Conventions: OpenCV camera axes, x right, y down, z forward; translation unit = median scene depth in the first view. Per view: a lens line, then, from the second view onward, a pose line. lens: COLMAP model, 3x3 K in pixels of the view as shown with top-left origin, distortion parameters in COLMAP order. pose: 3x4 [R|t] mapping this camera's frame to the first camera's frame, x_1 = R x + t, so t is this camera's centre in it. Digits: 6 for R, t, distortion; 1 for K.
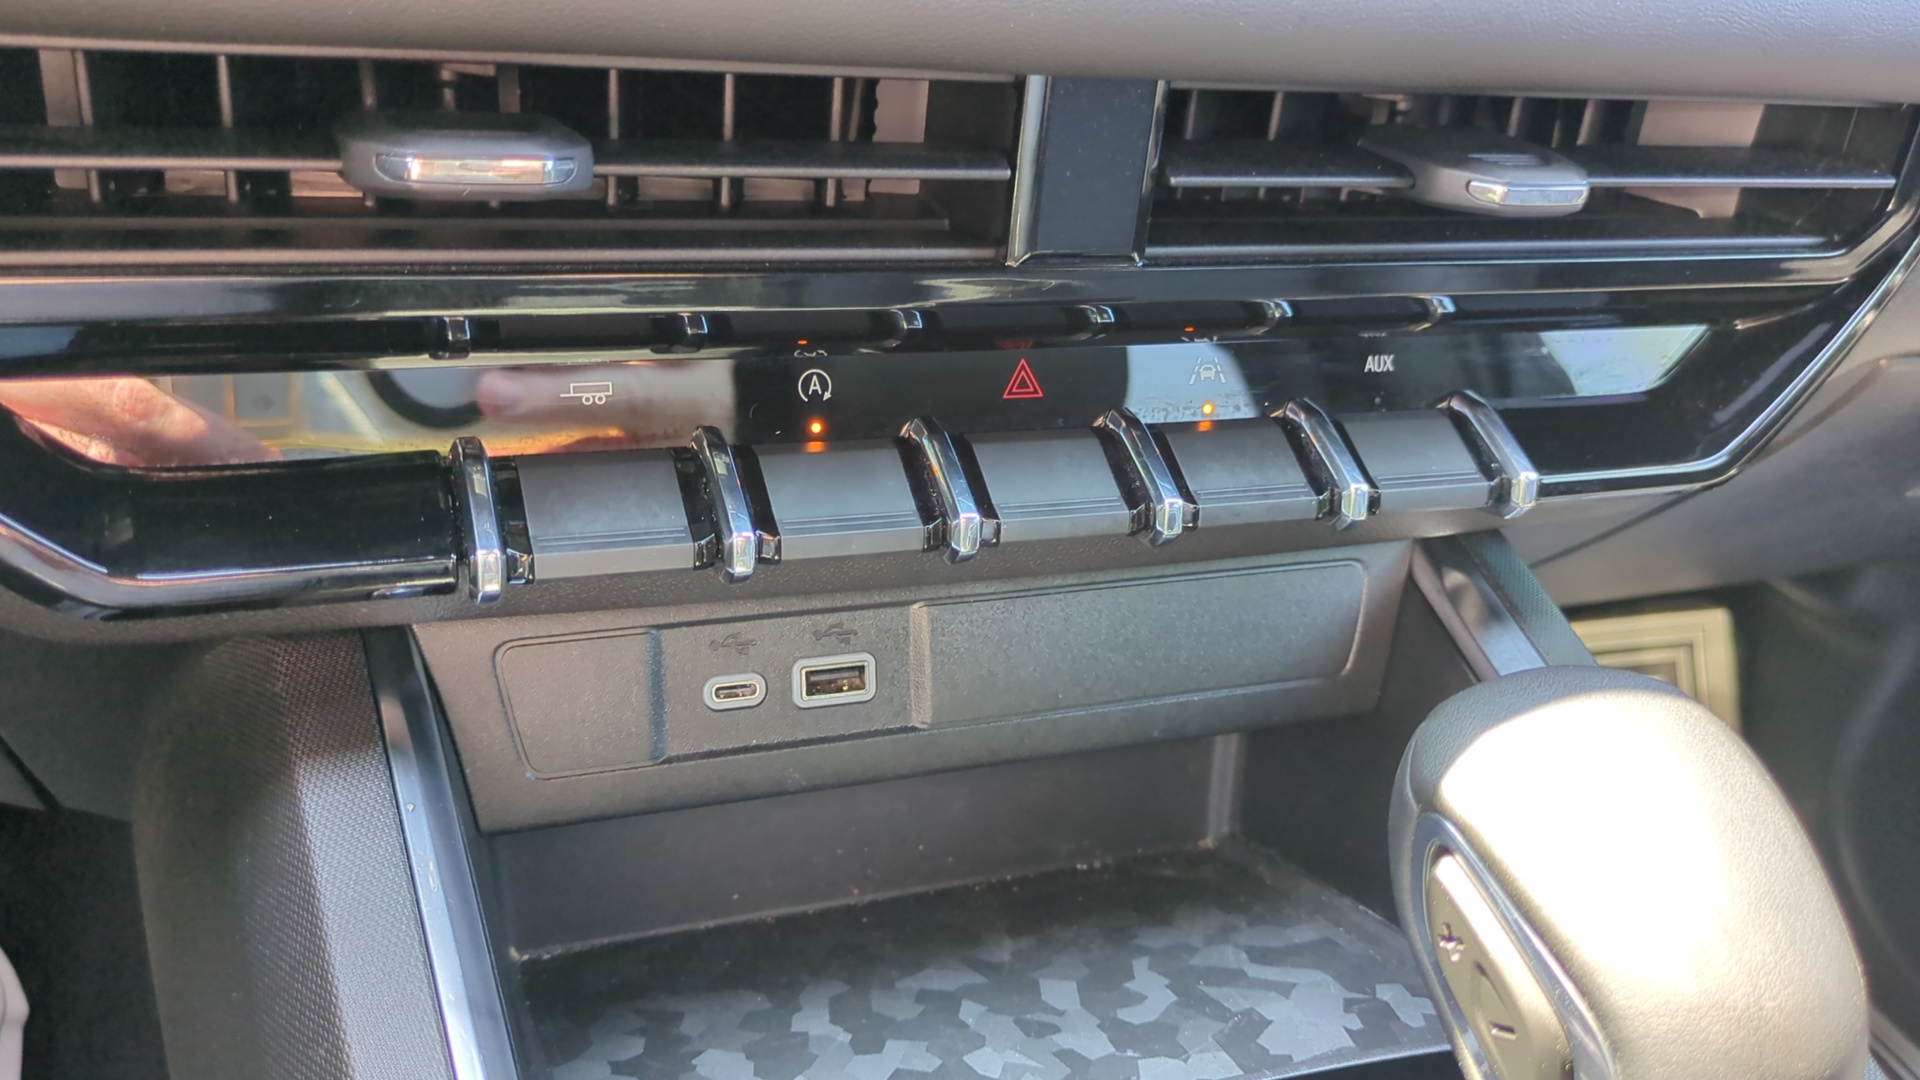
lens RADIAL K [[1632.1, 0, 962.4], [0, 1632.1, 527.1], [0, 0, 1]] dist [0.013037, -0.004390]
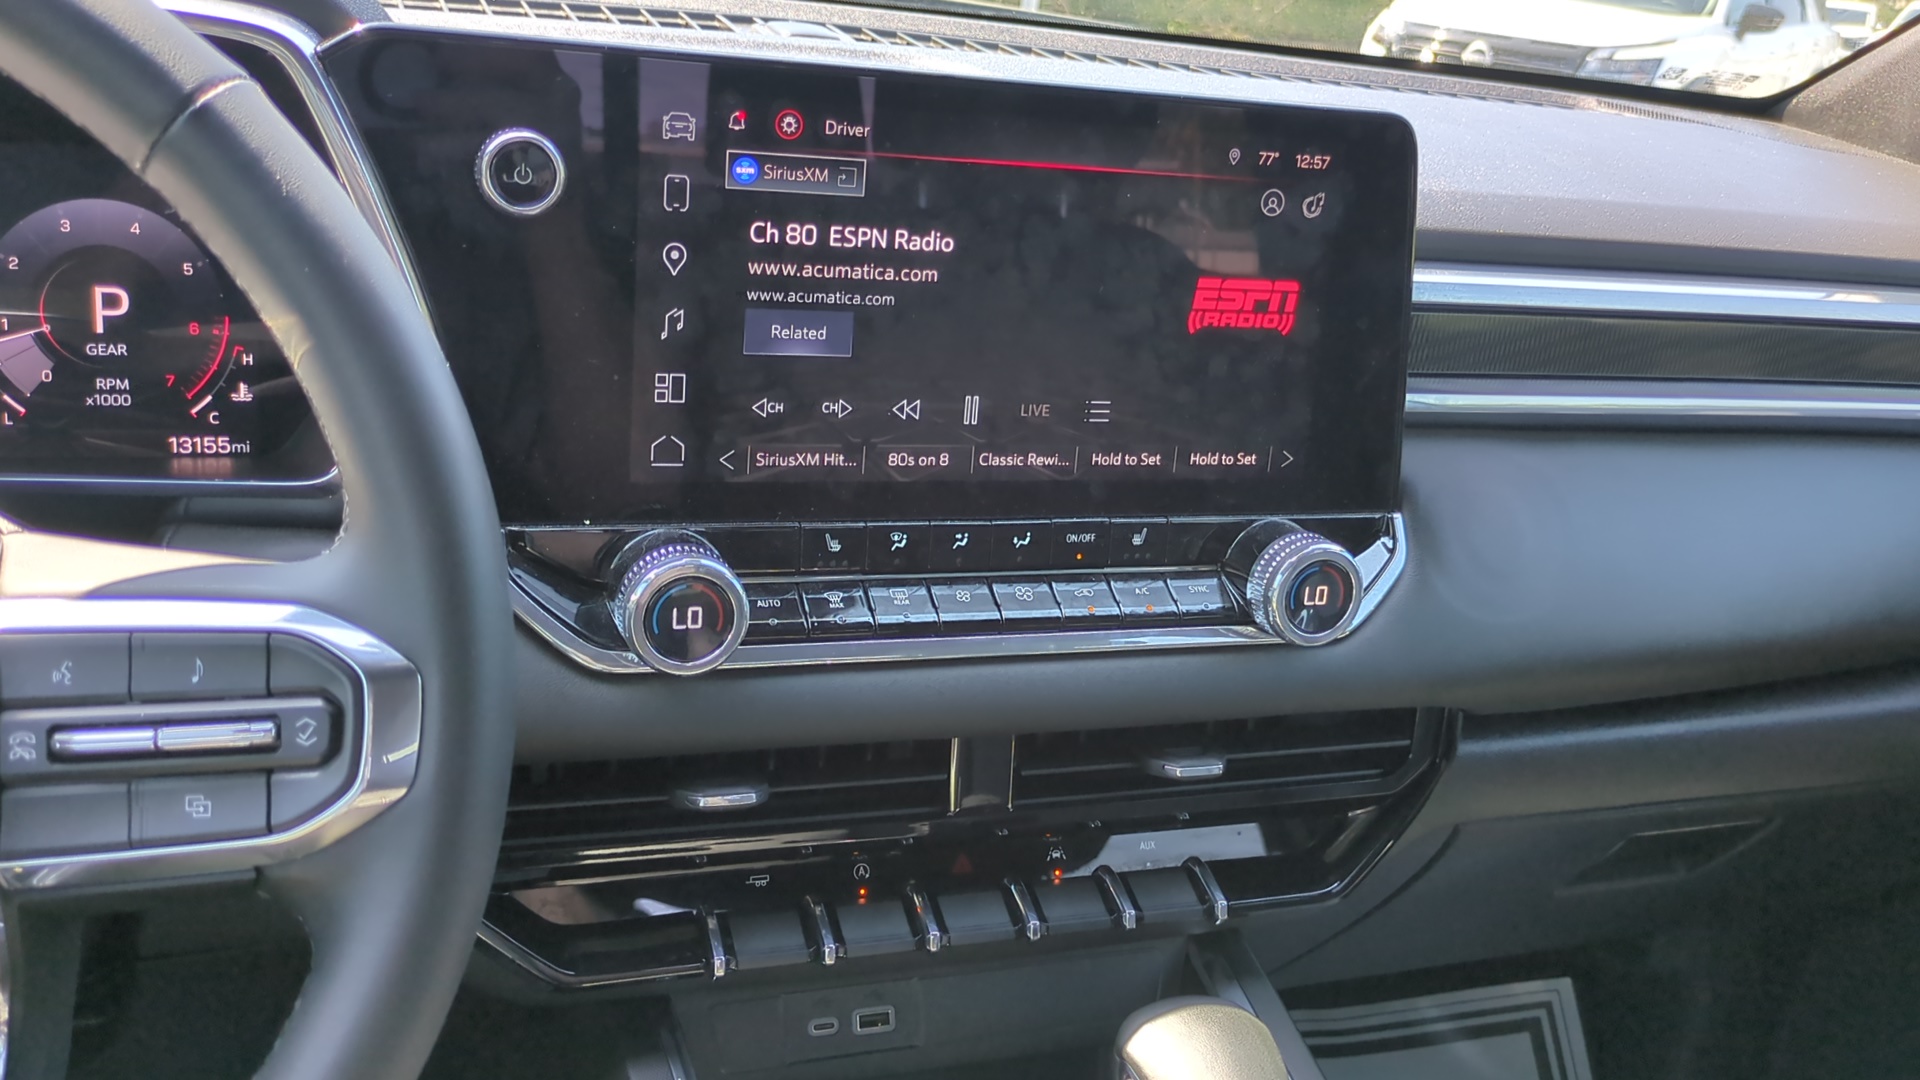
lens RADIAL K [[1593.3, 0, 960.0], [0, 1593.3, 540.0], [0, 0, 1]] dist [0.011846, -0.002836]
pose [[0.998911, -0.035344, -0.030472, 0.103368], [0.027423, 0.972916, -0.229525, -0.023833], [0.037759, 0.228439, 0.972826, -0.989717]]
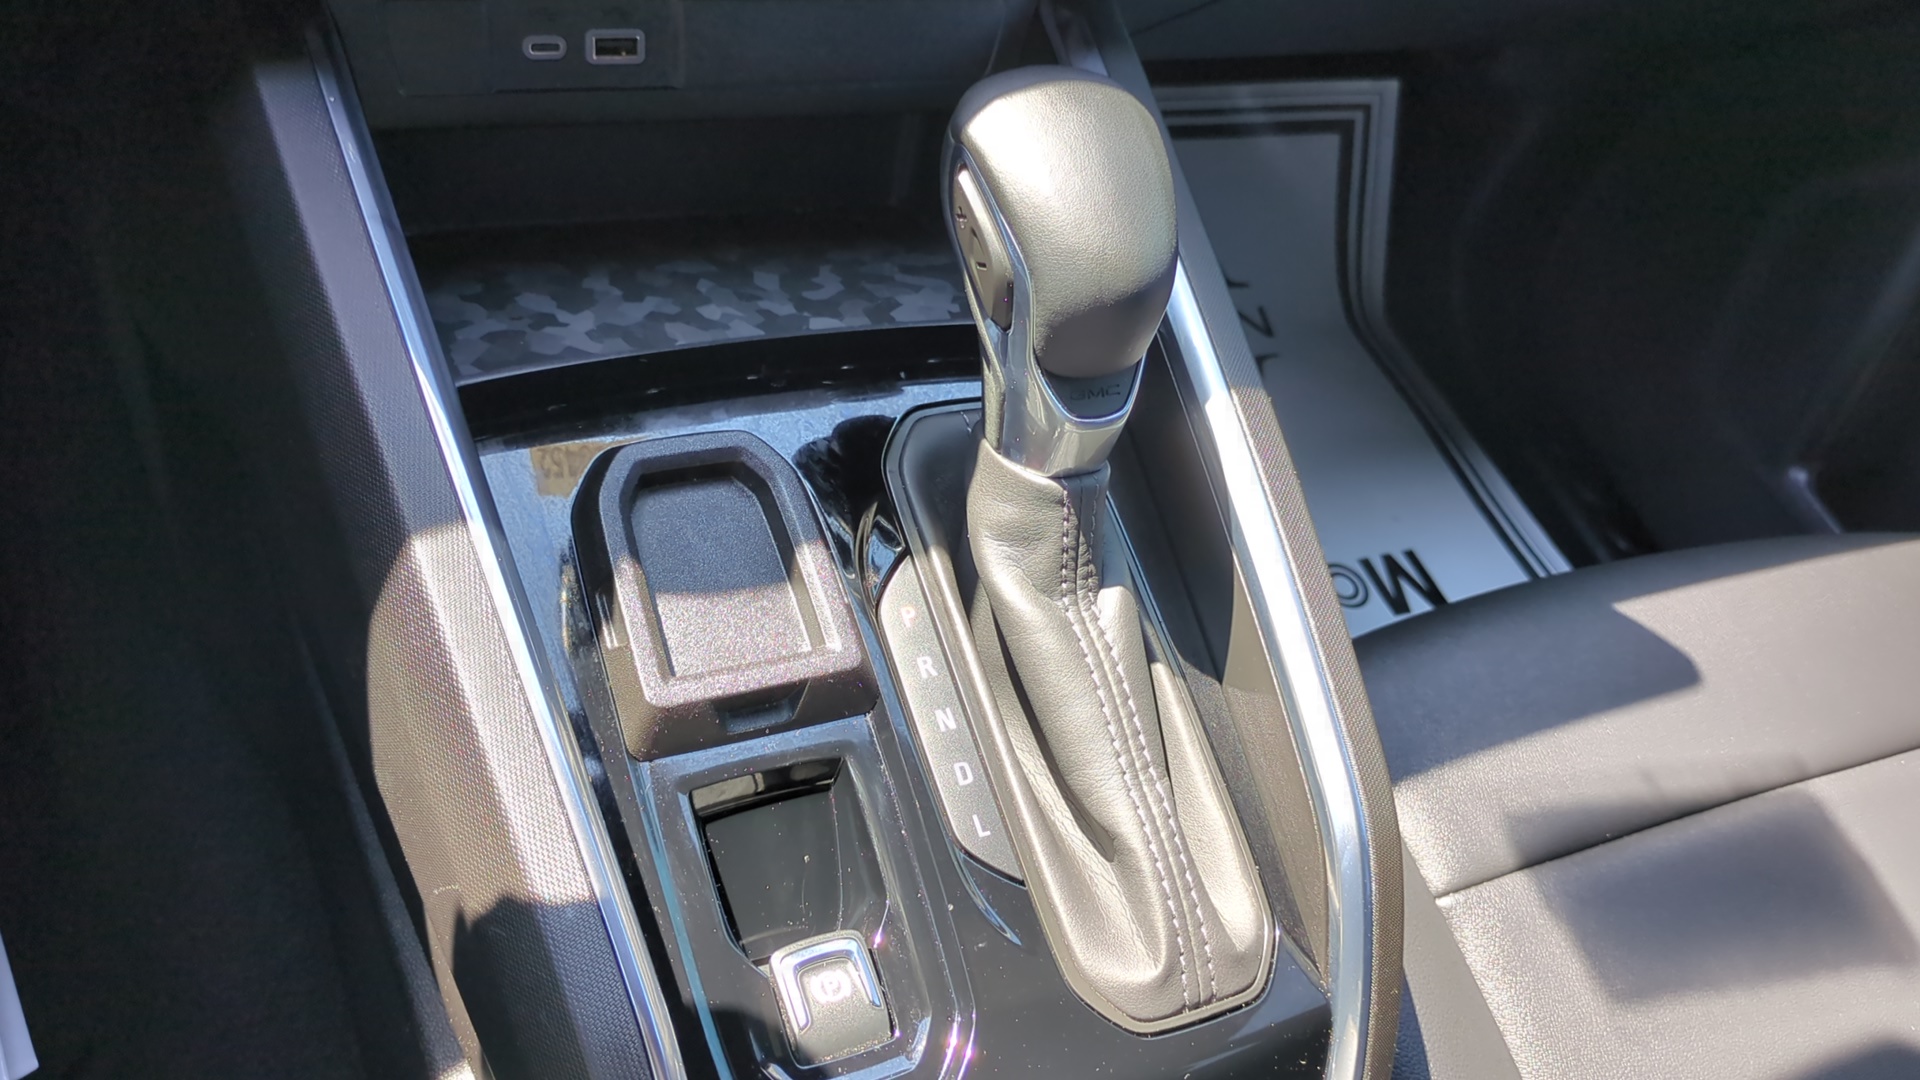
lens RADIAL K [[1632.1, 0, 962.4], [0, 1632.1, 527.1], [0, 0, 1]] dist [0.013037, -0.004390]
pose [[0.990292, 0.051625, 0.129057, 0.060442], [-0.091715, 0.940353, 0.327604, -0.007805], [-0.104447, -0.336260, 0.935959, -0.528757]]
